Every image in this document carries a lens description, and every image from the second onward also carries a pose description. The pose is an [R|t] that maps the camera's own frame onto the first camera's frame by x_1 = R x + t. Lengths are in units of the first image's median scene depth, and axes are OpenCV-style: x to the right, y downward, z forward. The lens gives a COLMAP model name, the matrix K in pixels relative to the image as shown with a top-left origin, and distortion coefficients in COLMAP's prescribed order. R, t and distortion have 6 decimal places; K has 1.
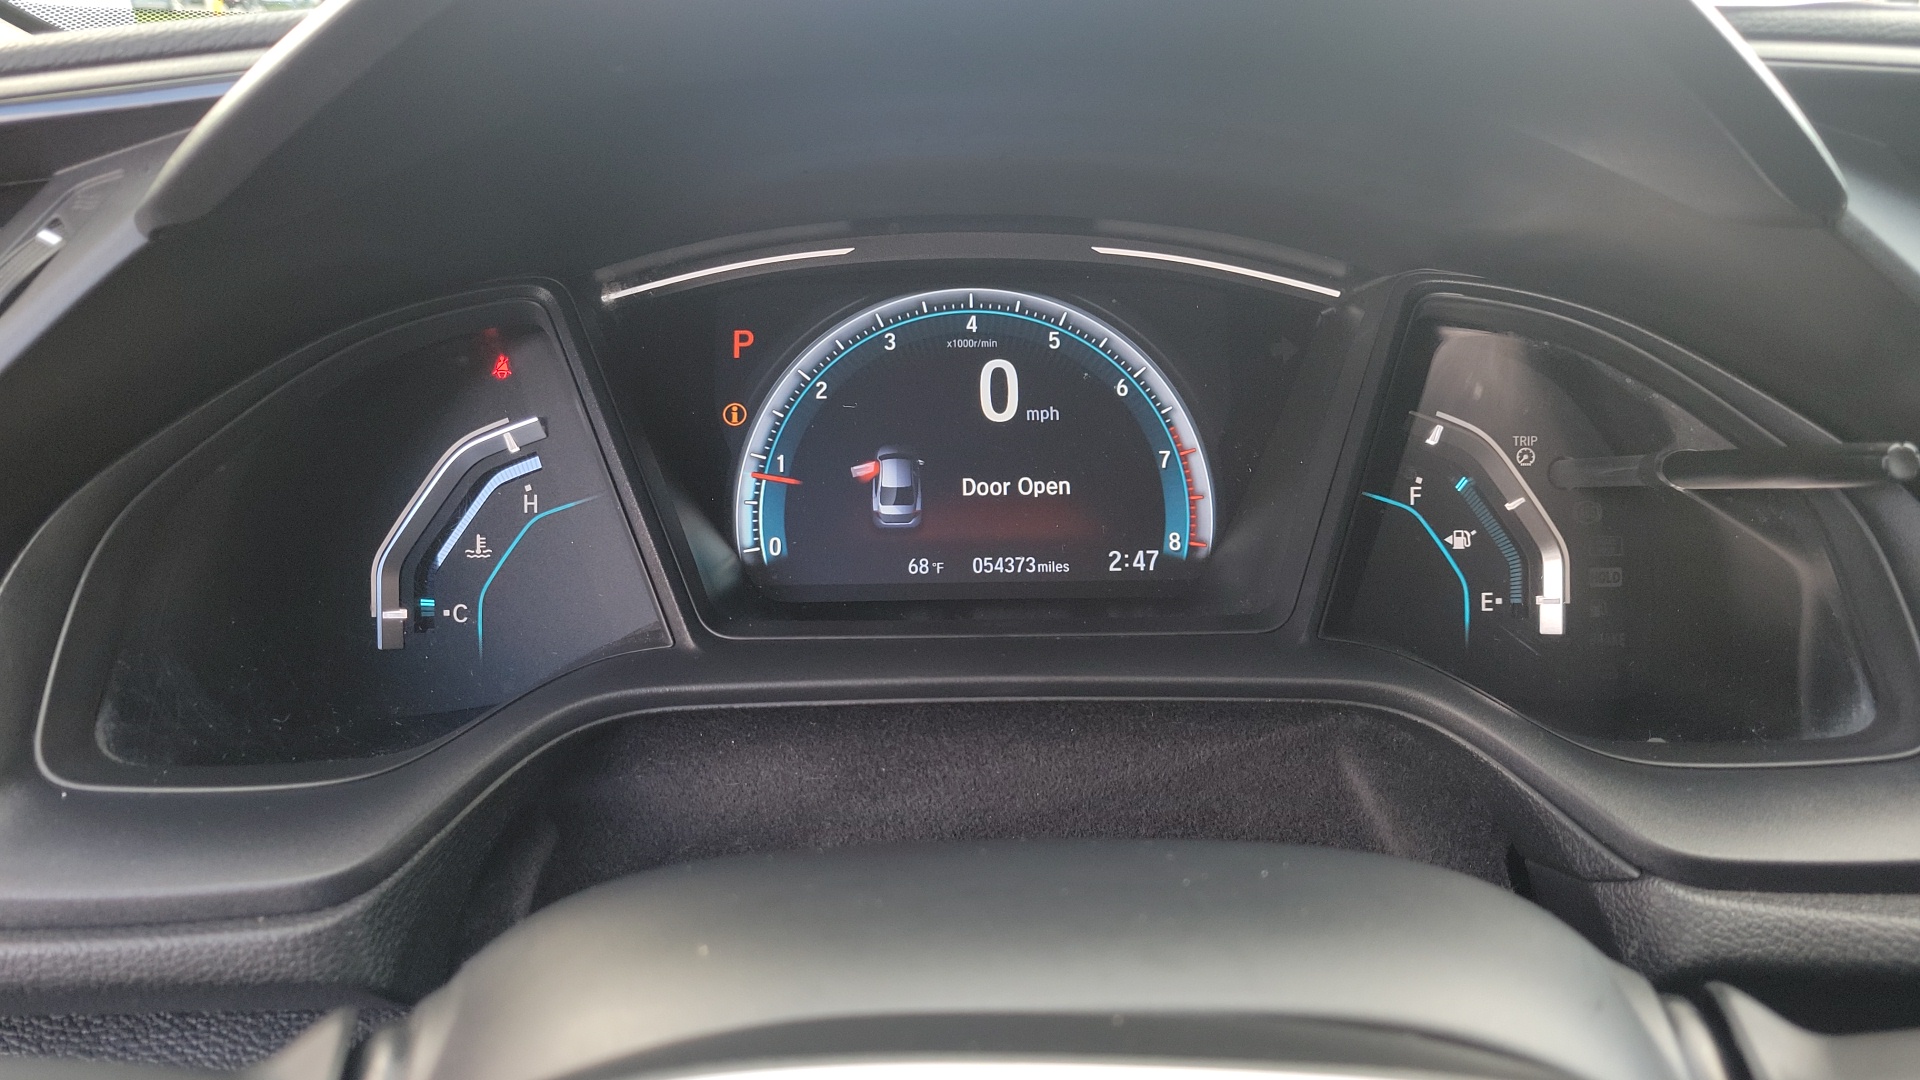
lens RADIAL K [[1437.4, 0, 965.6], [0, 1437.4, 548.7], [0, 0, 1]] dist [0.028127, 0.000098]
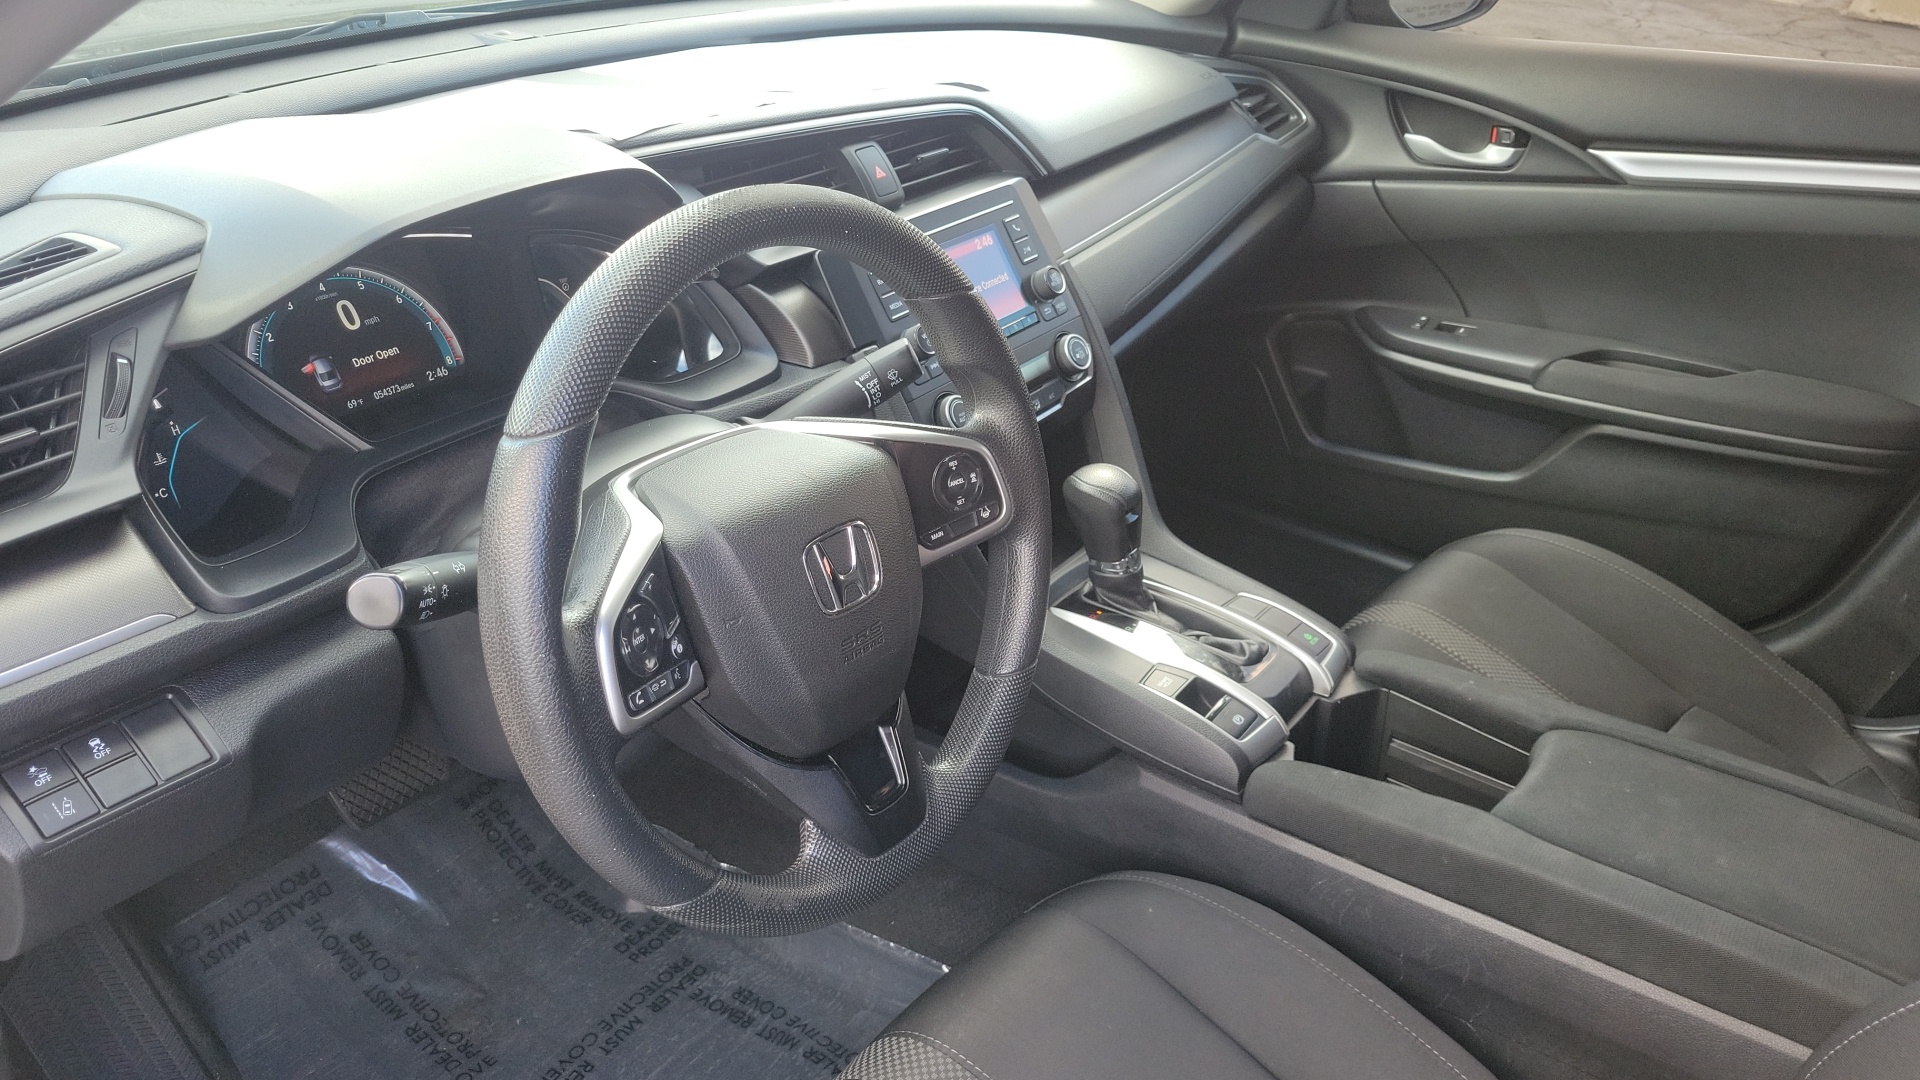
lens RADIAL K [[1437.4, 0, 965.6], [0, 1437.4, 548.7], [0, 0, 1]] dist [0.028127, 0.000098]
pose [[0.620867, -0.371473, 0.690313, -1.040444], [0.236998, 0.928335, 0.286402, -0.189617], [-0.747232, -0.014215, 0.664411, -1.140046]]
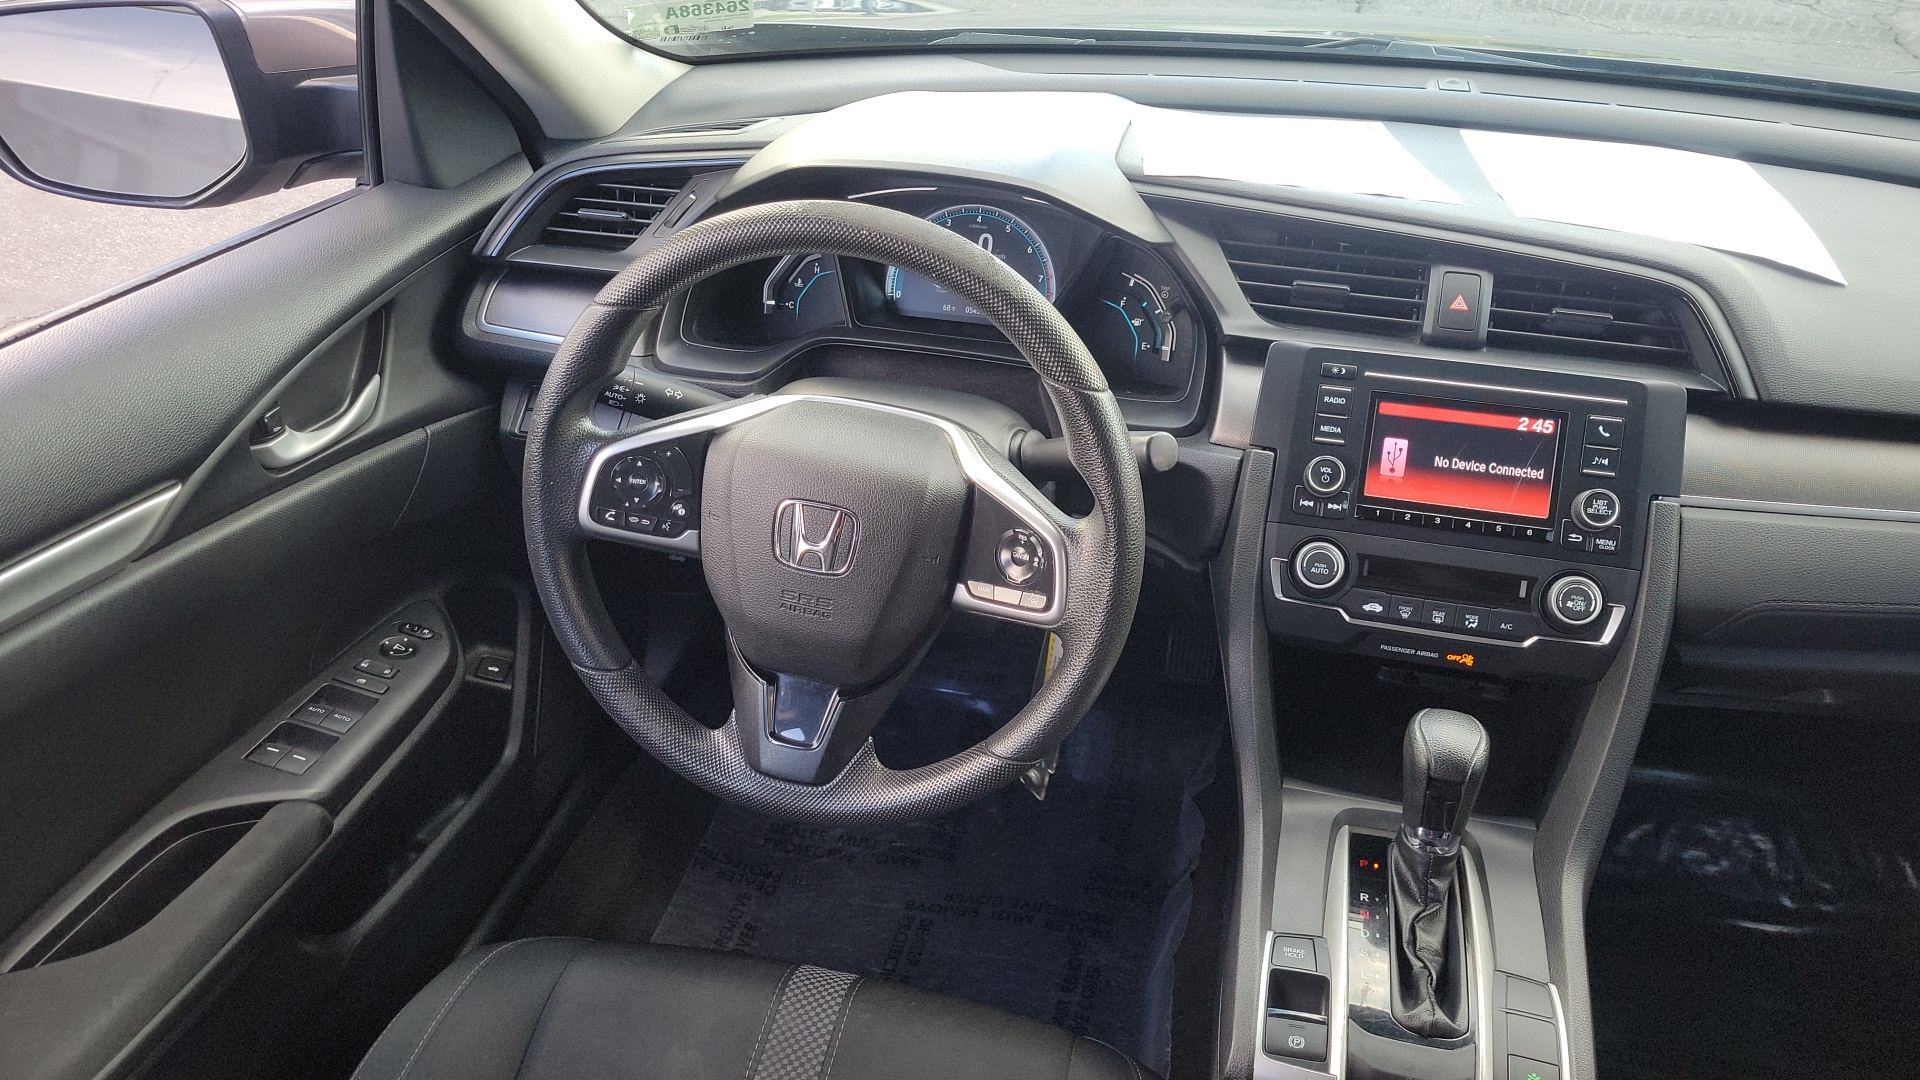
lens RADIAL K [[1424.4, 0, 978.6], [0, 1424.4, 521.3], [0, 0, 1]] dist [0.036064, -0.020935]
pose [[0.966532, 0.153160, -0.205809, 0.658272], [-0.110023, 0.972180, 0.206788, -0.162666], [0.231755, -0.177224, 0.956494, -1.702237]]
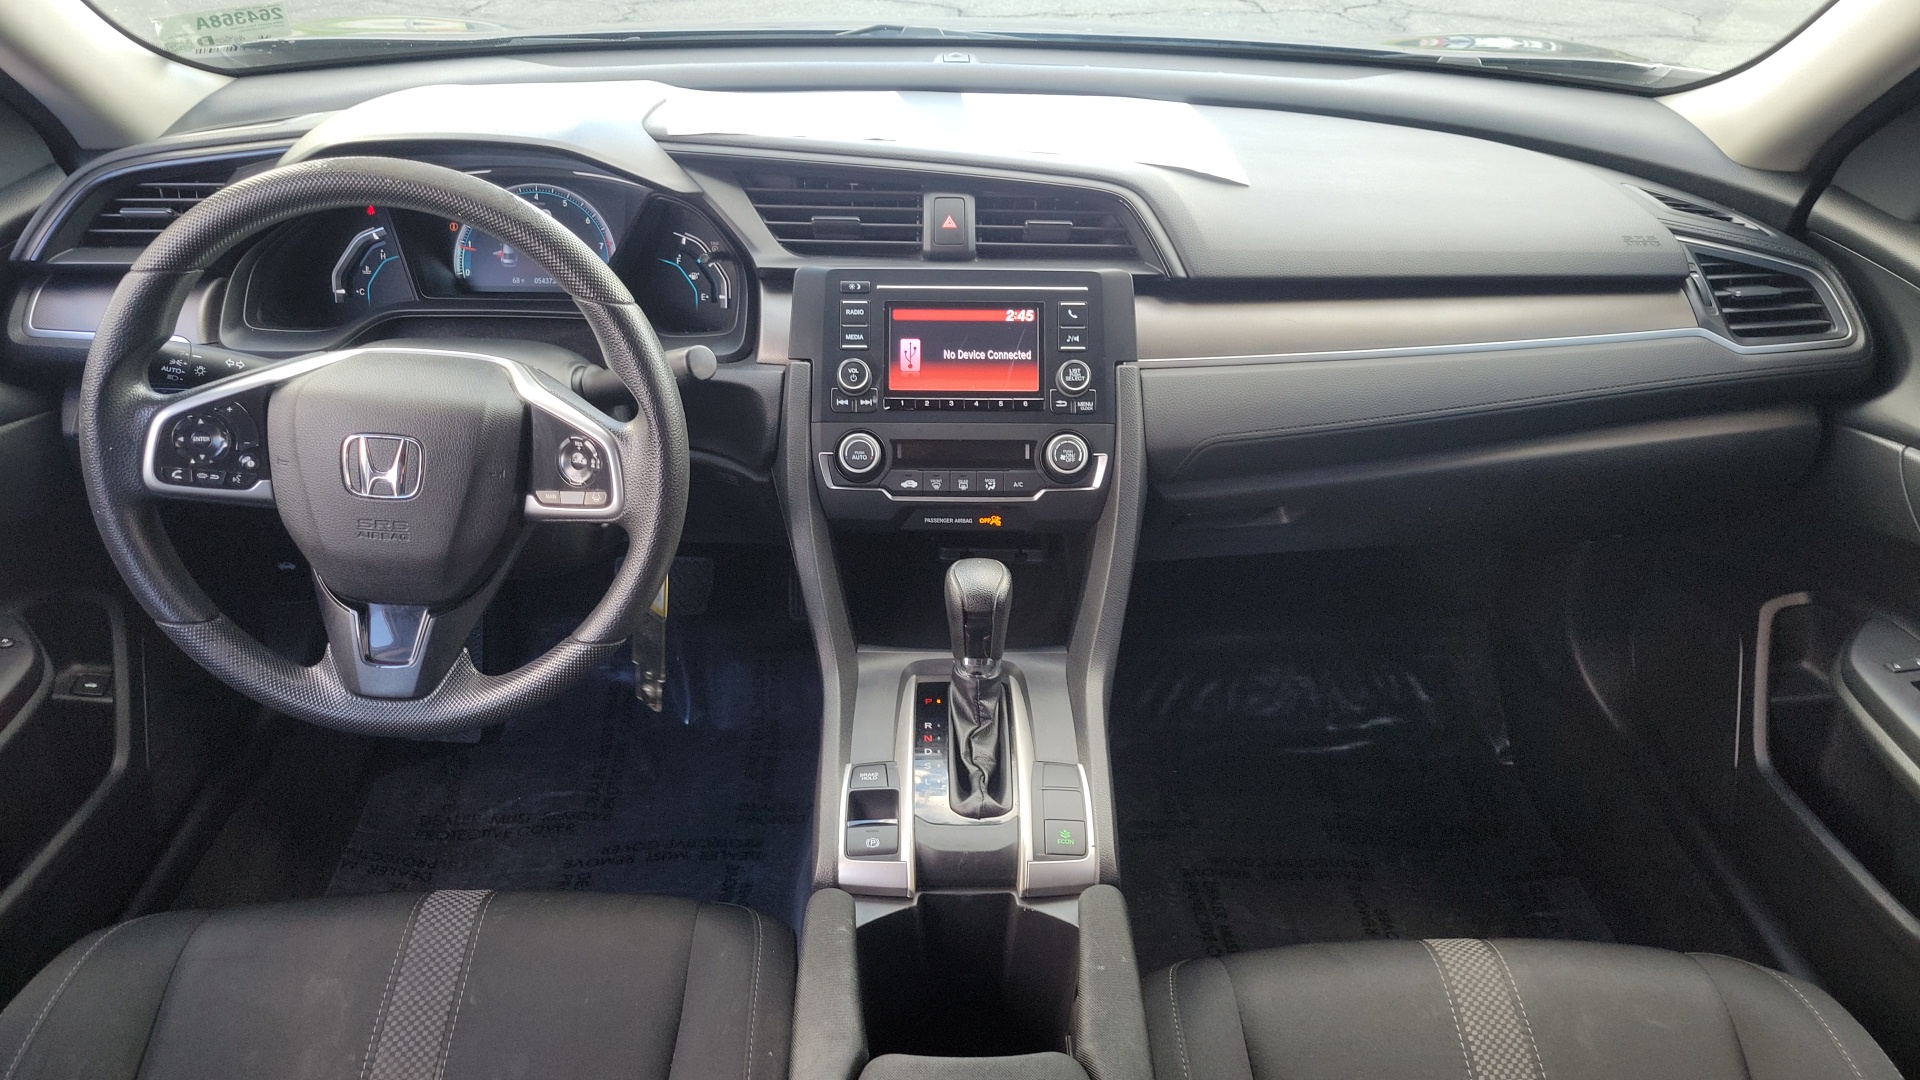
lens RADIAL K [[1424.4, 0, 978.6], [0, 1424.4, 521.3], [0, 0, 1]] dist [0.036064, -0.020935]
pose [[0.999760, 0.021719, 0.002876, 0.930877], [-0.021897, 0.986262, 0.163733, -0.002362], [0.000719, -0.163757, 0.986501, -2.018682]]
